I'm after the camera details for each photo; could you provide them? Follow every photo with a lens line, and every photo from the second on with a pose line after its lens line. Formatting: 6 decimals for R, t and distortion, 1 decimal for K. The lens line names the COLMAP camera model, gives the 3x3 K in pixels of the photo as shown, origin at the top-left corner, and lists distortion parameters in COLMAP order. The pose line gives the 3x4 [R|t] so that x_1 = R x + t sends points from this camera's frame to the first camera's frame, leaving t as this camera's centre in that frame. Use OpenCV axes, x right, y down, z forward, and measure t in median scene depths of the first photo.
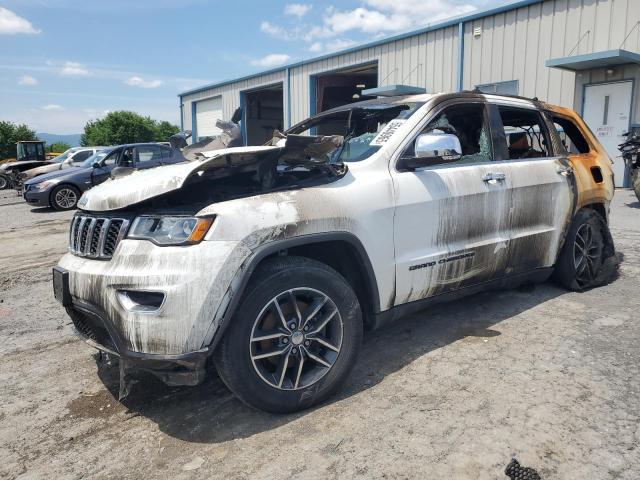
lens RADIAL K [[521.3, 0, 320.6], [0, 521.3, 238.6], [0, 0, 1]] dist [0.024672, 0.004470]
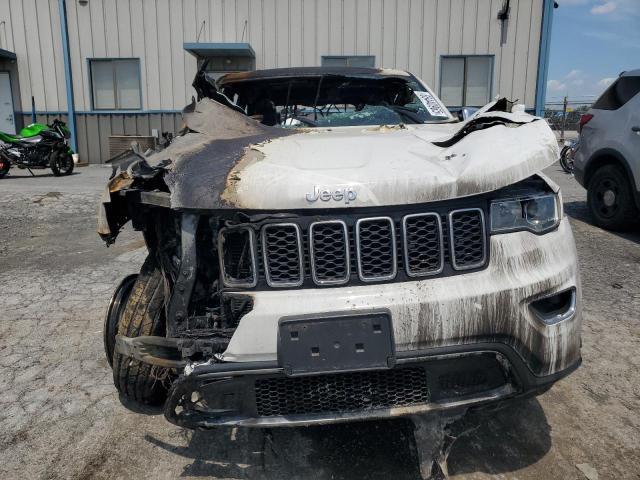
lens RADIAL K [[521.3, 0, 319.8], [0, 521.3, 239.3], [0, 0, 1]] dist [0.024672, 0.004470]
pose [[0.583105, -0.153190, 0.797823, -1.108365], [0.130794, 0.986952, 0.093911, -0.094286], [-0.801799, 0.049590, 0.595533, 0.784473]]
